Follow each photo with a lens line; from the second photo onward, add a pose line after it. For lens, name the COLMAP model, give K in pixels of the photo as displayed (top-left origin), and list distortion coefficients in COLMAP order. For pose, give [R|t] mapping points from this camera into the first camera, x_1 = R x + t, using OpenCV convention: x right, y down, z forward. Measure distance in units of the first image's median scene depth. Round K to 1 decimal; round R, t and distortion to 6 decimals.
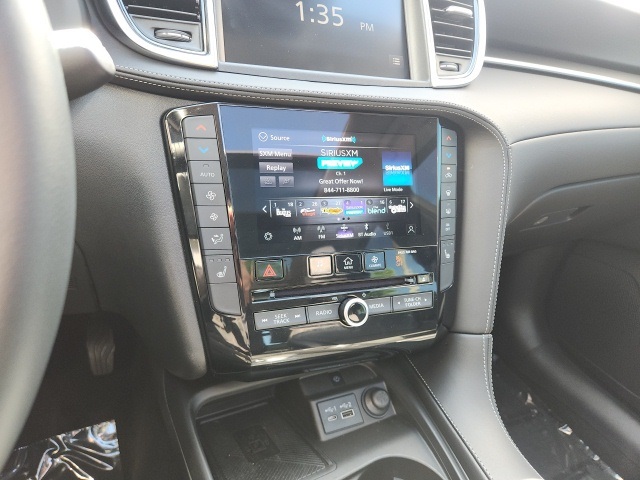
lens RADIAL K [[432.6, 0, 320.0], [0, 432.6, 240.0], [0, 0, 1]] dist [0.056516, -0.054170]
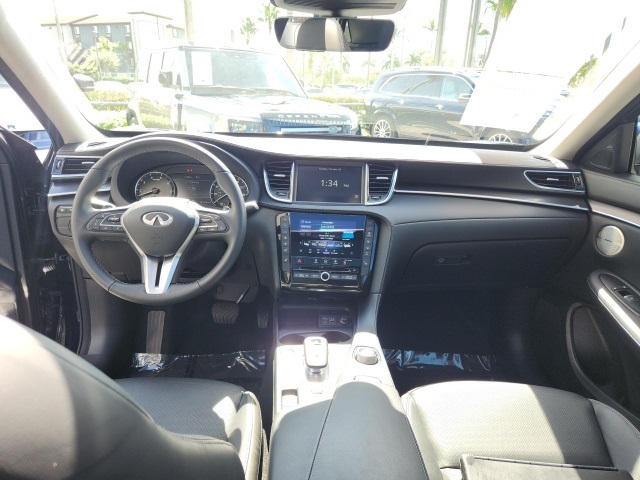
lens RADIAL K [[426.7, 0, 321.5], [0, 426.7, 240.5], [0, 0, 1]] dist [0.054379, -0.046378]
pose [[0.915054, 0.029642, -0.402242, 1.205504], [-0.101619, 0.982067, -0.158802, 0.376144], [0.390321, 0.186188, 0.901656, -1.710493]]
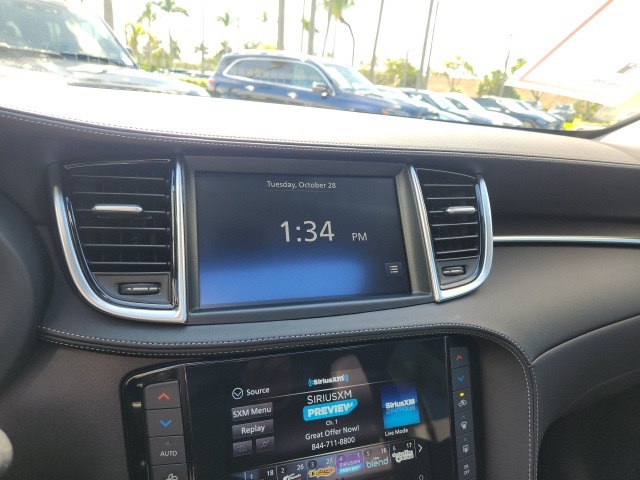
lens RADIAL K [[430.3, 0, 326.8], [0, 430.3, 234.1], [0, 0, 1]] dist [0.059315, -0.048743]
pose [[0.998073, -0.032904, -0.052609, 0.092066], [0.023623, 0.985471, -0.168194, -0.362601], [0.057379, 0.166628, 0.984349, 0.095875]]
